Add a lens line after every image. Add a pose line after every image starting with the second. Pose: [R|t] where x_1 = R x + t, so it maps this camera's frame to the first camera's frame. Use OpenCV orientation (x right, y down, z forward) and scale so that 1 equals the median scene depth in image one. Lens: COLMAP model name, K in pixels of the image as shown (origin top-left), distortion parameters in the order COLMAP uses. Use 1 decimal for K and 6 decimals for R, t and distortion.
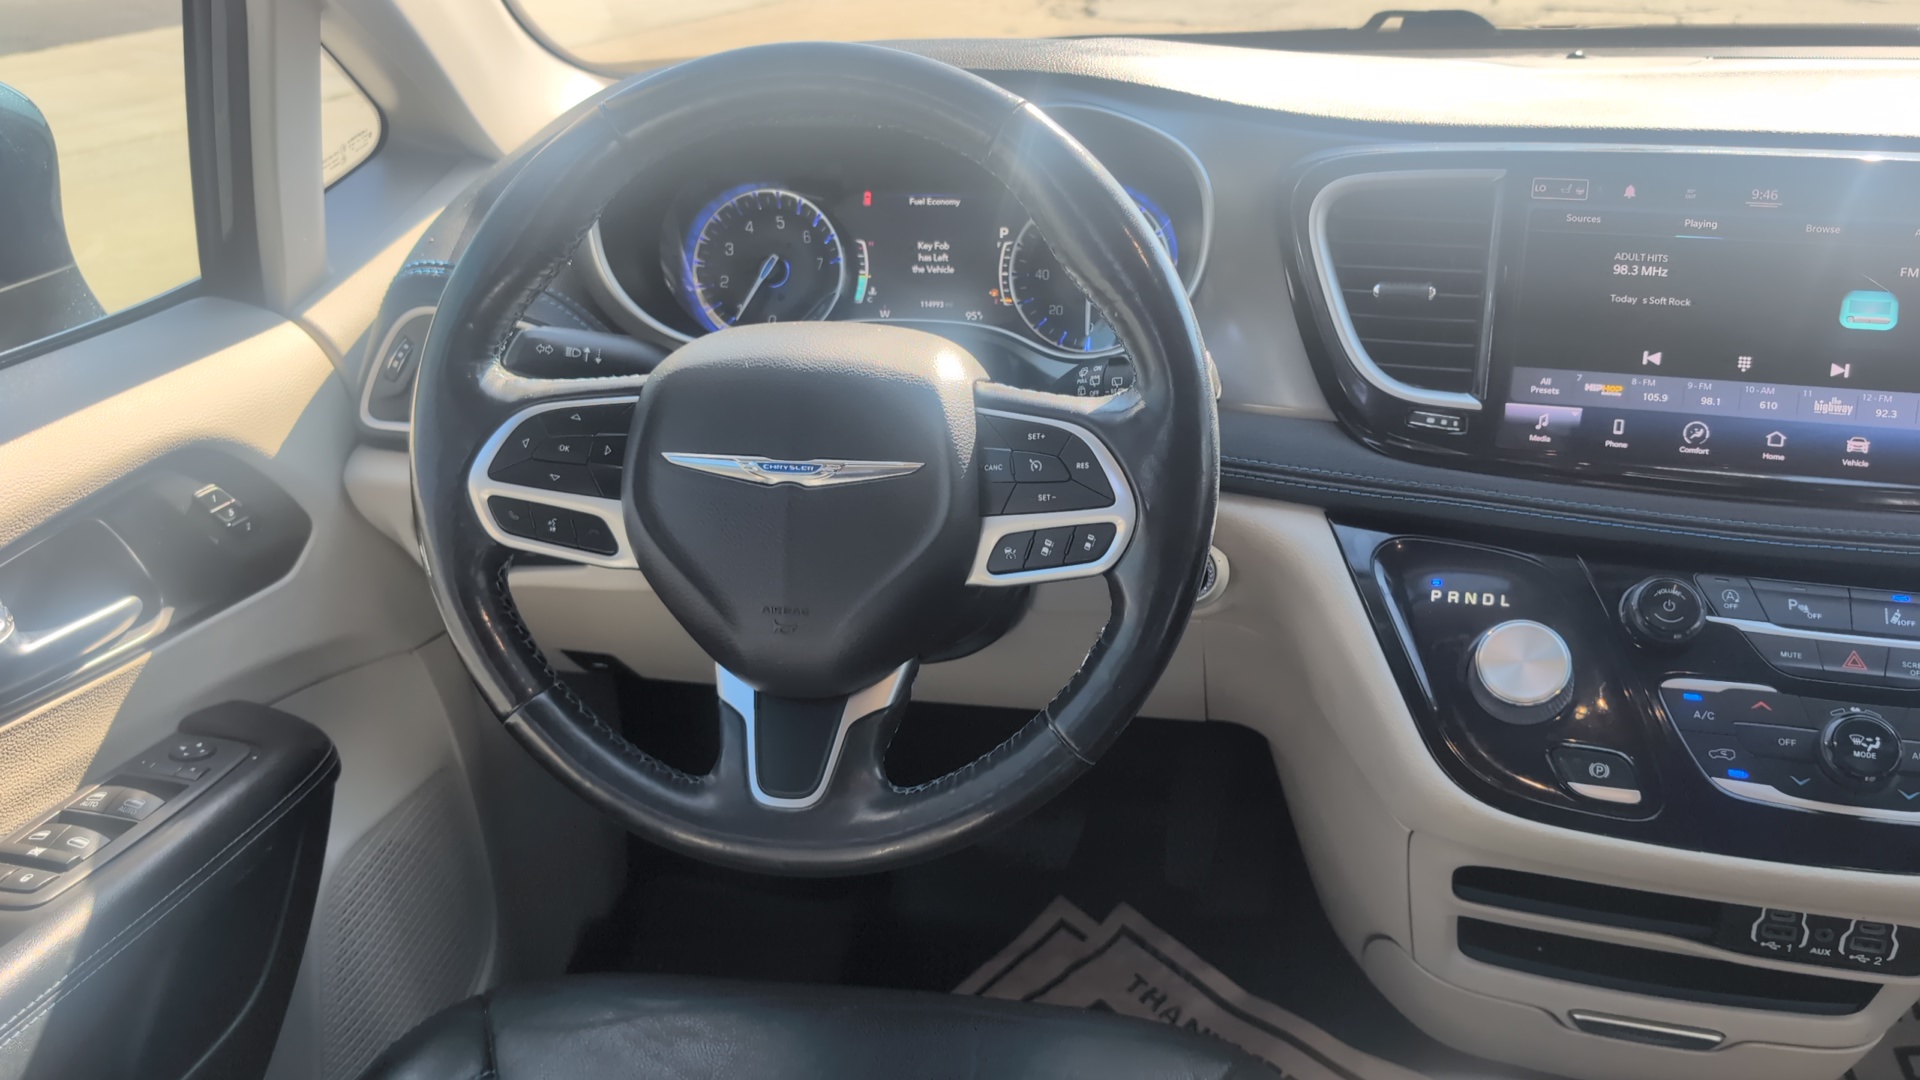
lens RADIAL K [[1595.5, 0, 1001.4], [0, 1595.5, 550.2], [0, 0, 1]] dist [0.067141, -0.107447]
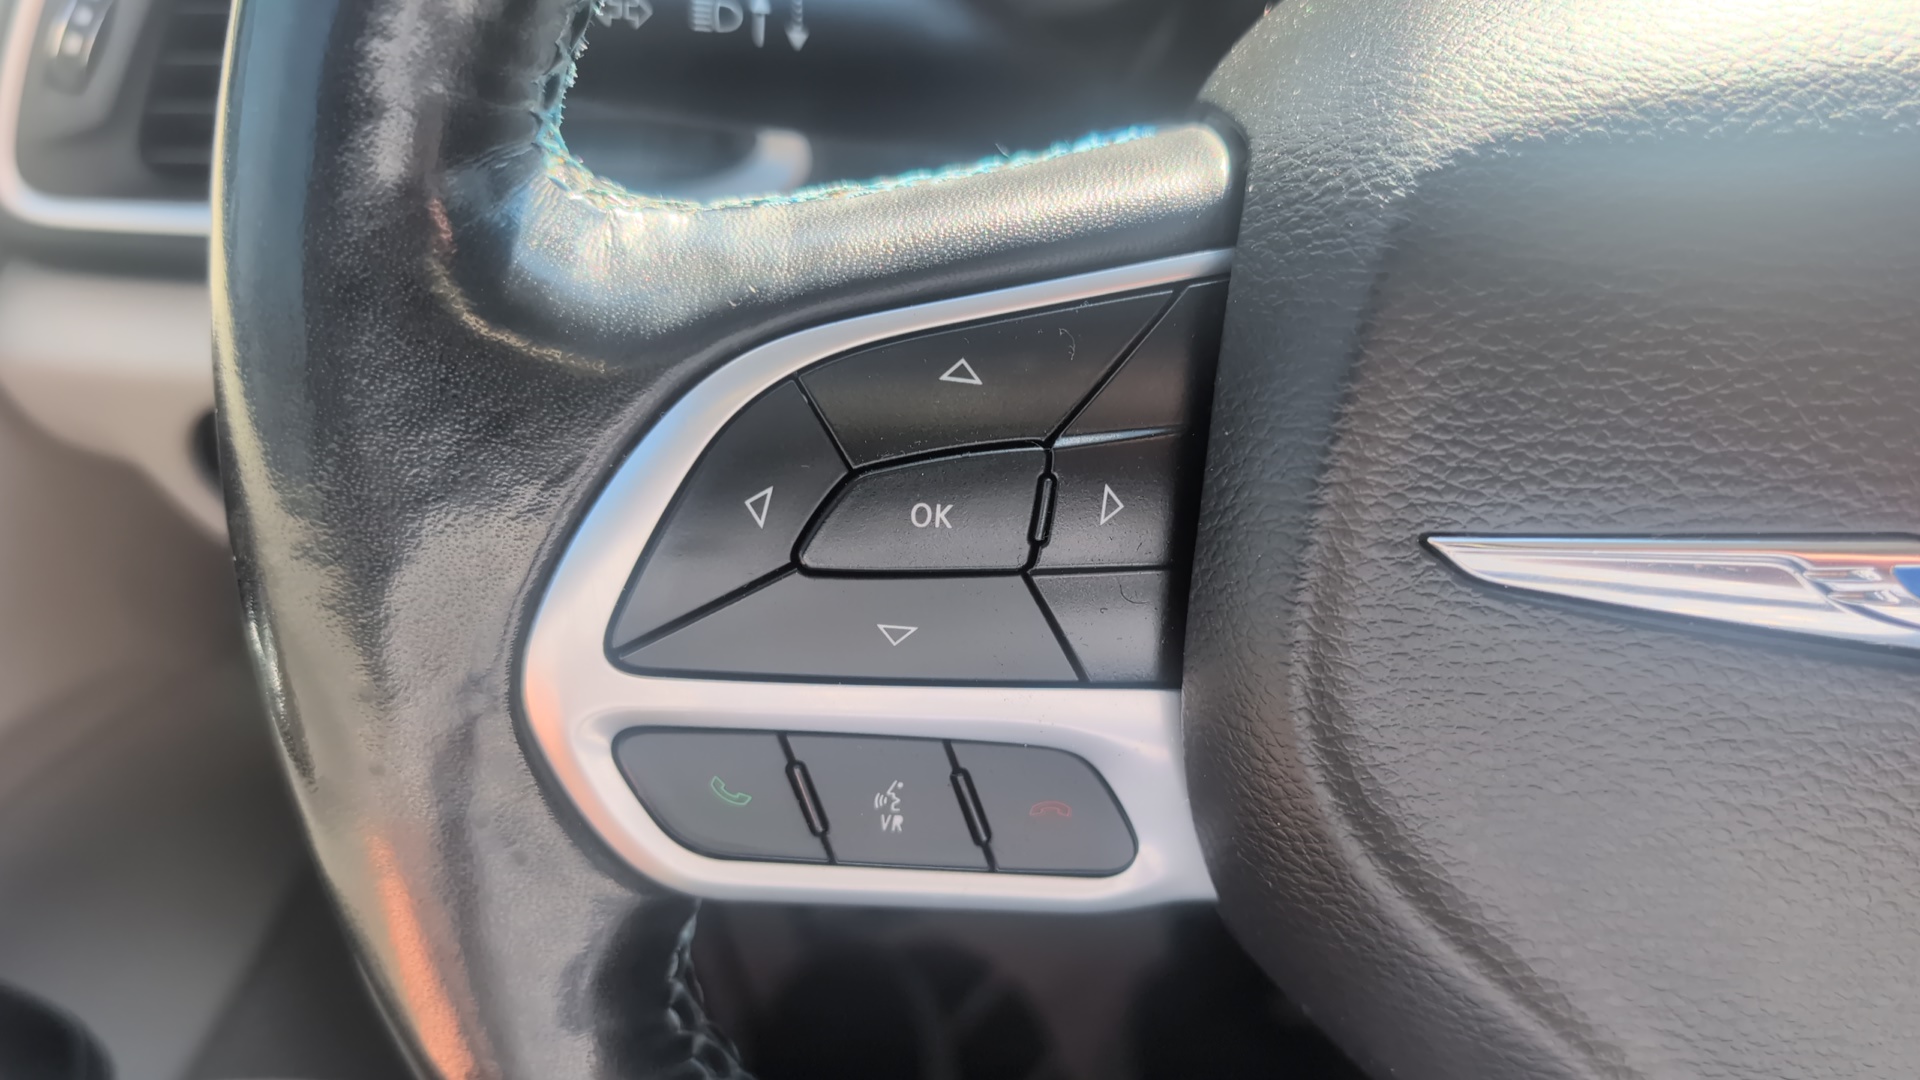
lens RADIAL K [[1596.6, 0, 968.9], [0, 1596.6, 546.8], [0, 0, 1]] dist [0.003665, -0.003136]
pose [[0.990545, -0.088651, 0.104699, -0.313912], [0.056414, 0.958873, 0.278172, -0.131322], [-0.125053, -0.269635, 0.954808, 0.838416]]
